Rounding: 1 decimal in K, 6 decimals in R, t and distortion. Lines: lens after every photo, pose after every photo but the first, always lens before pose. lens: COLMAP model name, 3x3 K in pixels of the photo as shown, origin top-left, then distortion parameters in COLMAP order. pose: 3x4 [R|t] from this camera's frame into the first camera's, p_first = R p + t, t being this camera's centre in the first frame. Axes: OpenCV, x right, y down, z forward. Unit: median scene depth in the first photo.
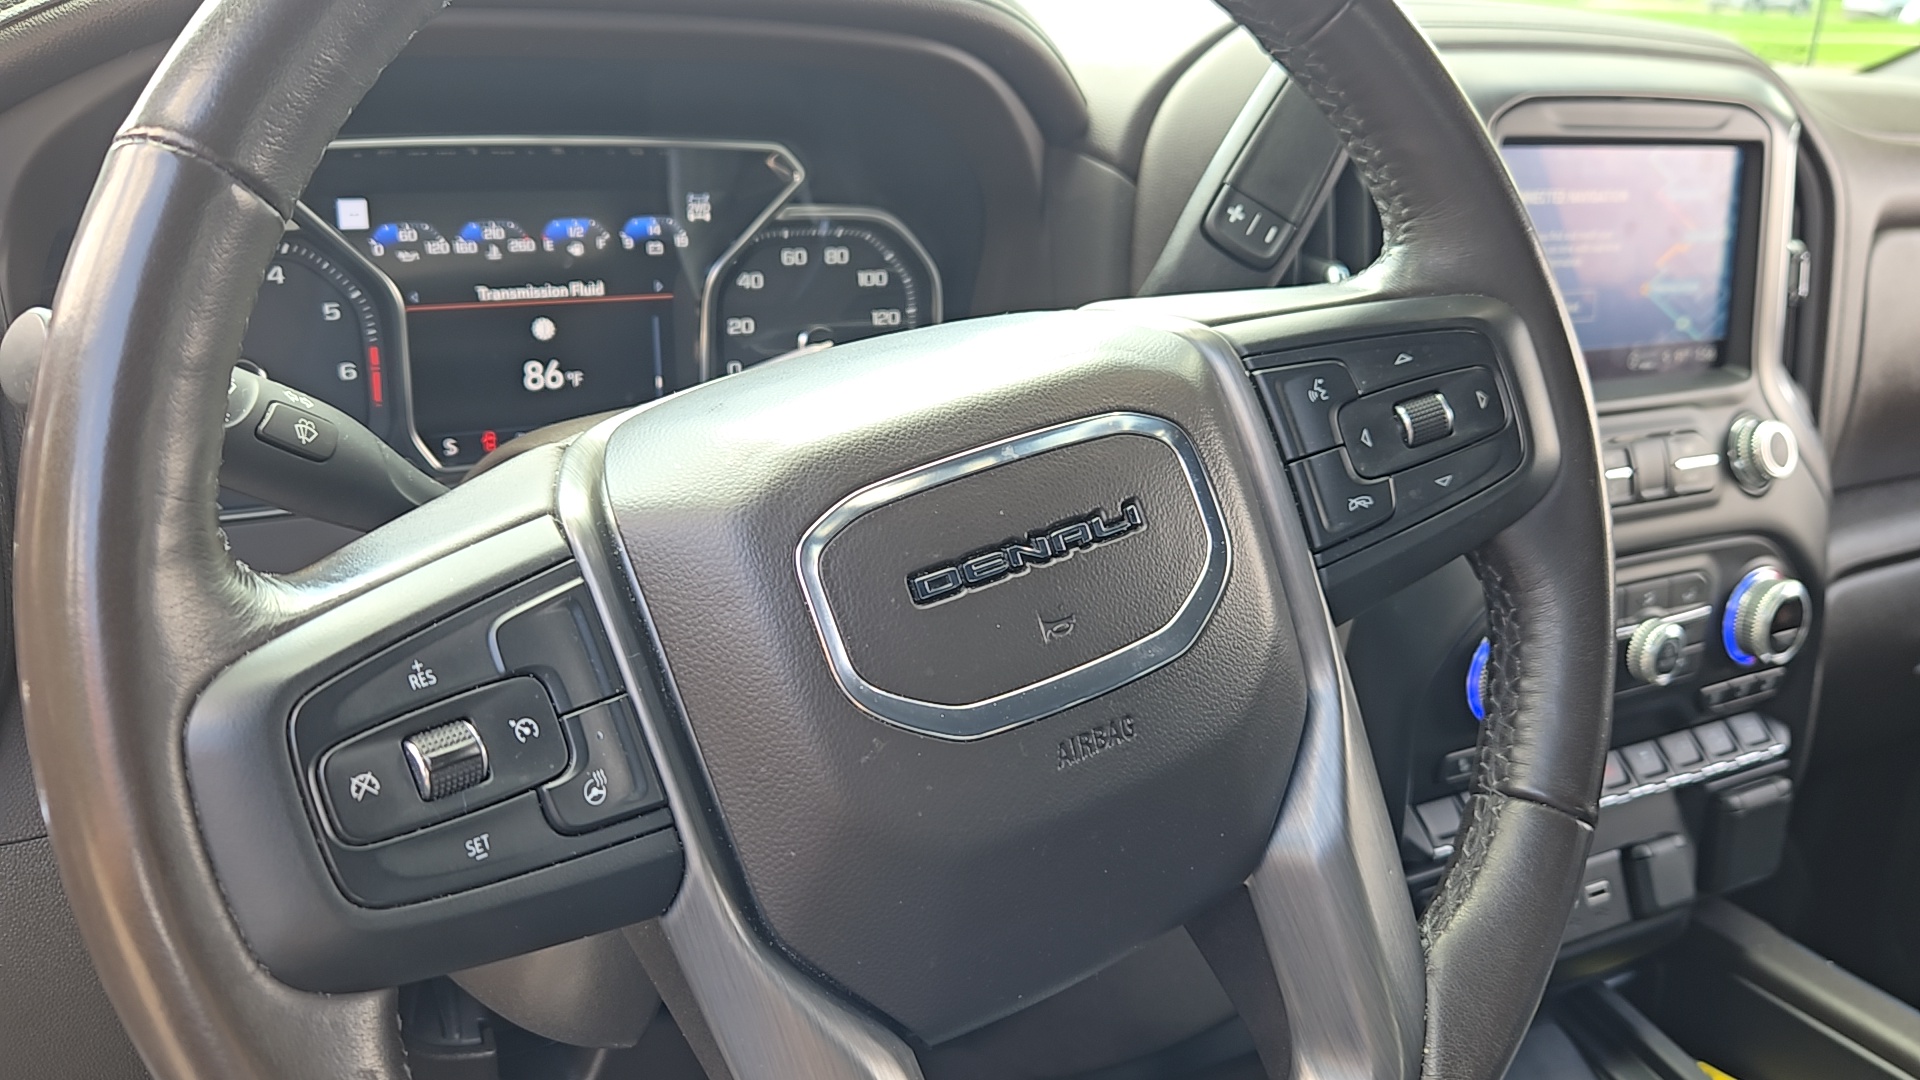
lens RADIAL K [[1609.3, 0, 947.9], [0, 1609.3, 538.1], [0, 0, 1]] dist [0.004430, -0.002368]
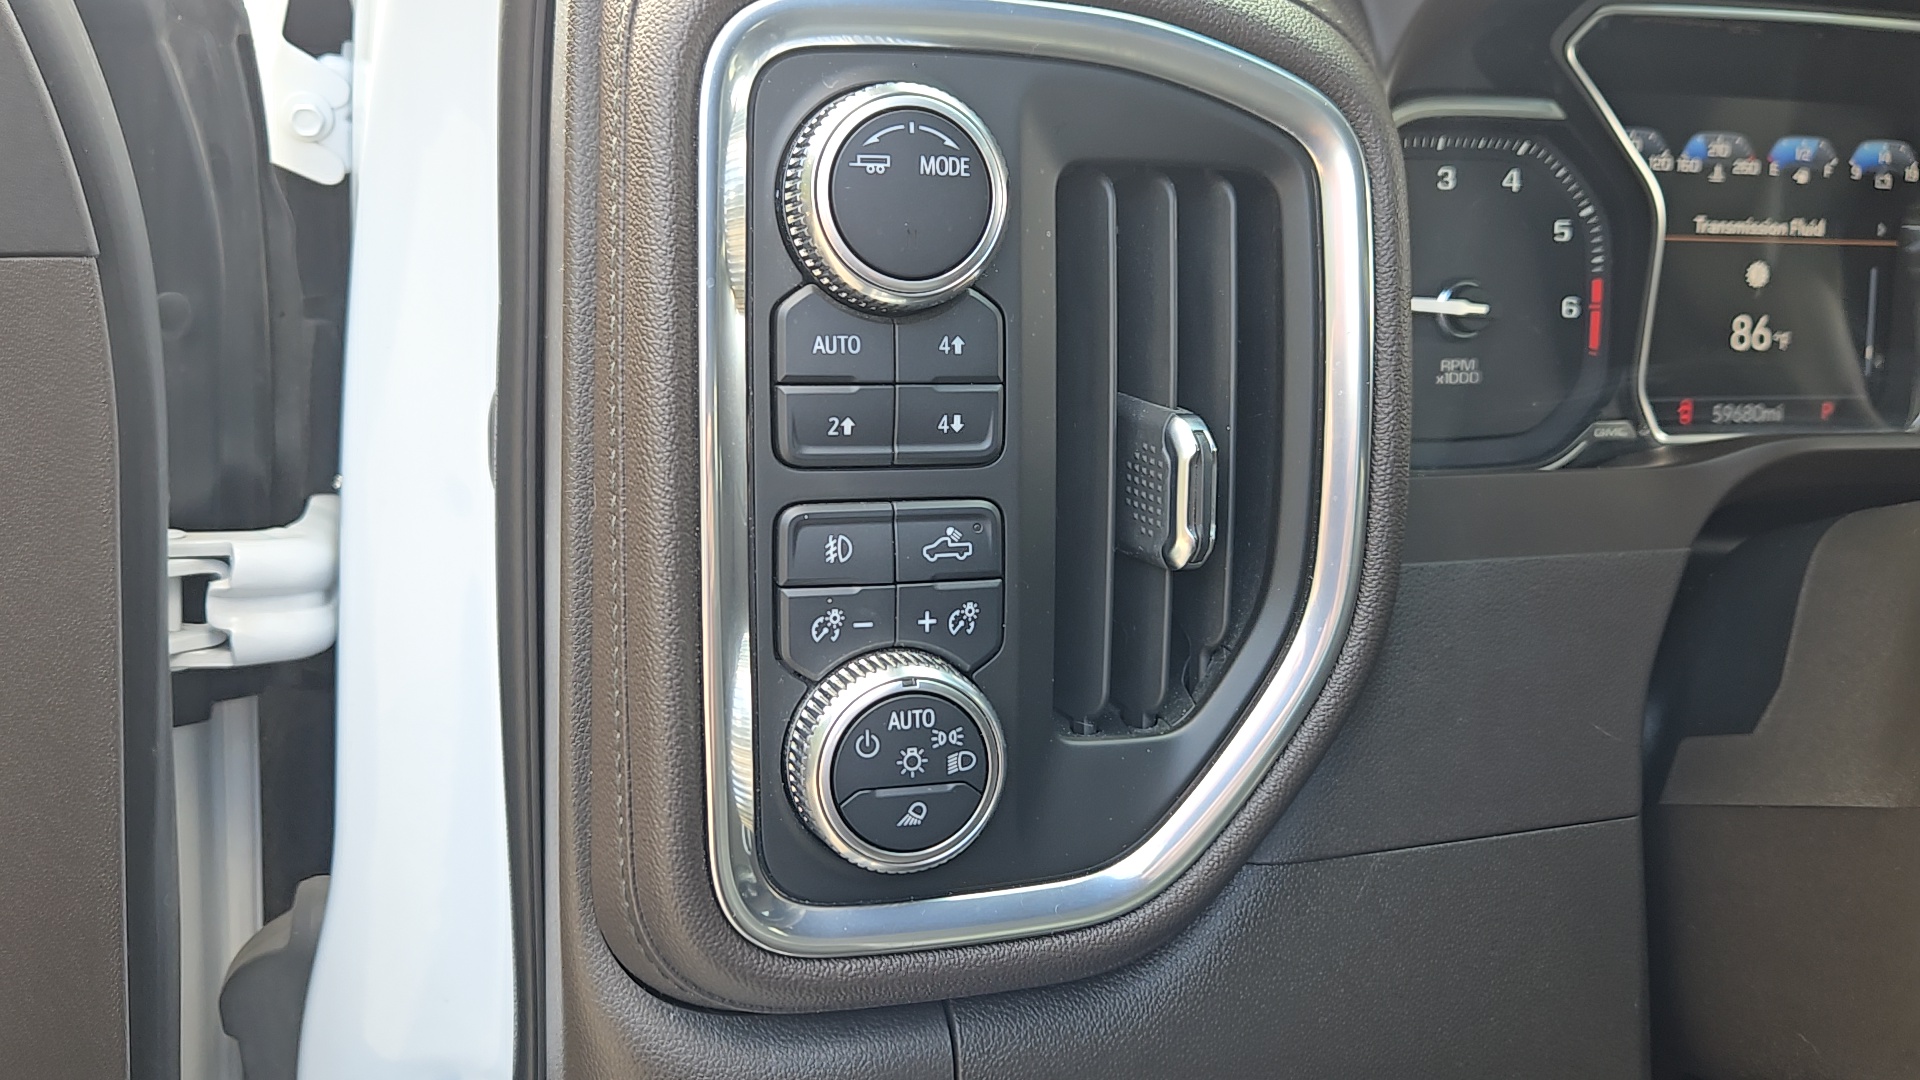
lens RADIAL K [[1609.3, 0, 969.2], [0, 1609.3, 544.4], [0, 0, 1]] dist [0.004430, -0.002368]
pose [[0.982215, 0.050155, -0.180938, -0.515708], [-0.062528, 0.996031, -0.063341, 0.081193], [0.177044, 0.073528, 0.981453, 0.180752]]
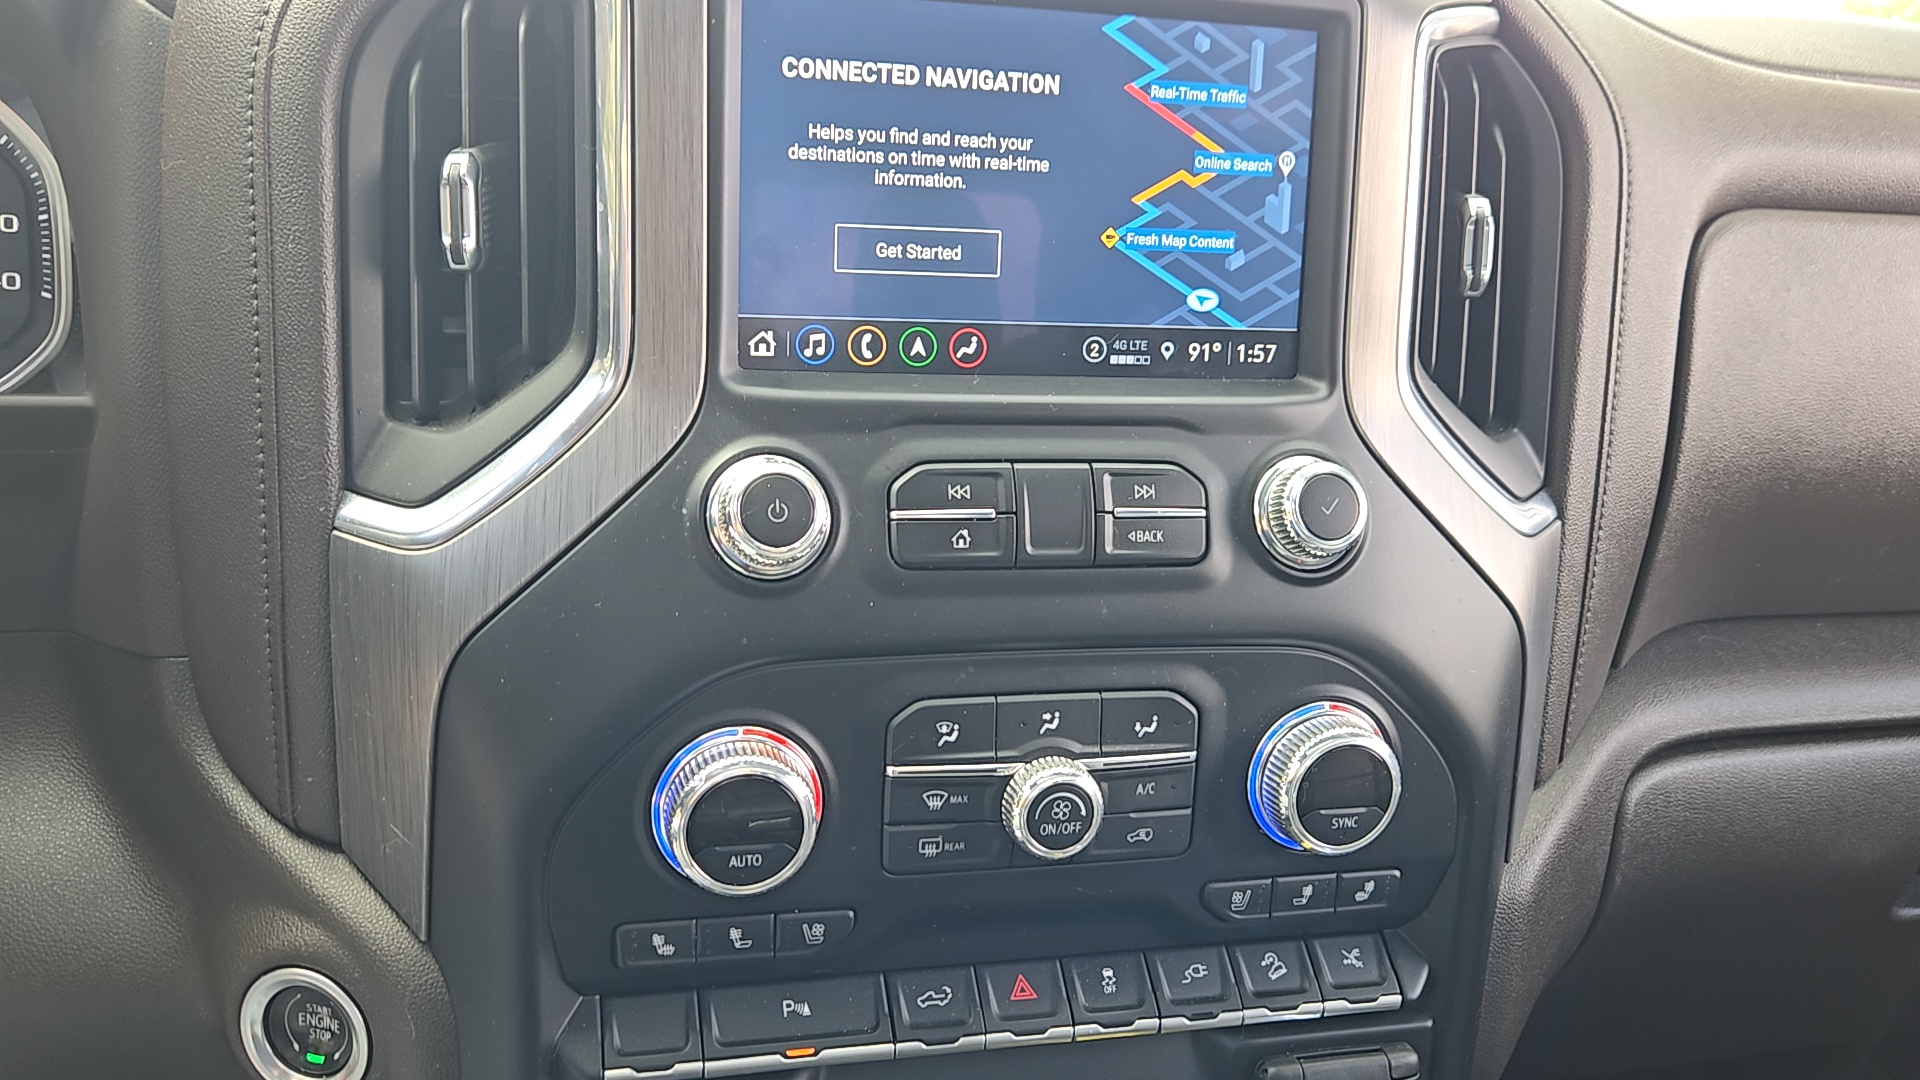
lens RADIAL K [[1609.3, 0, 956.2], [0, 1609.3, 538.2], [0, 0, 1]] dist [0.004430, -0.002368]
pose [[0.963699, 0.080725, -0.254495, 0.691444], [-0.097278, 0.993839, -0.053122, 0.004167], [0.248639, 0.075950, 0.965614, 0.478740]]
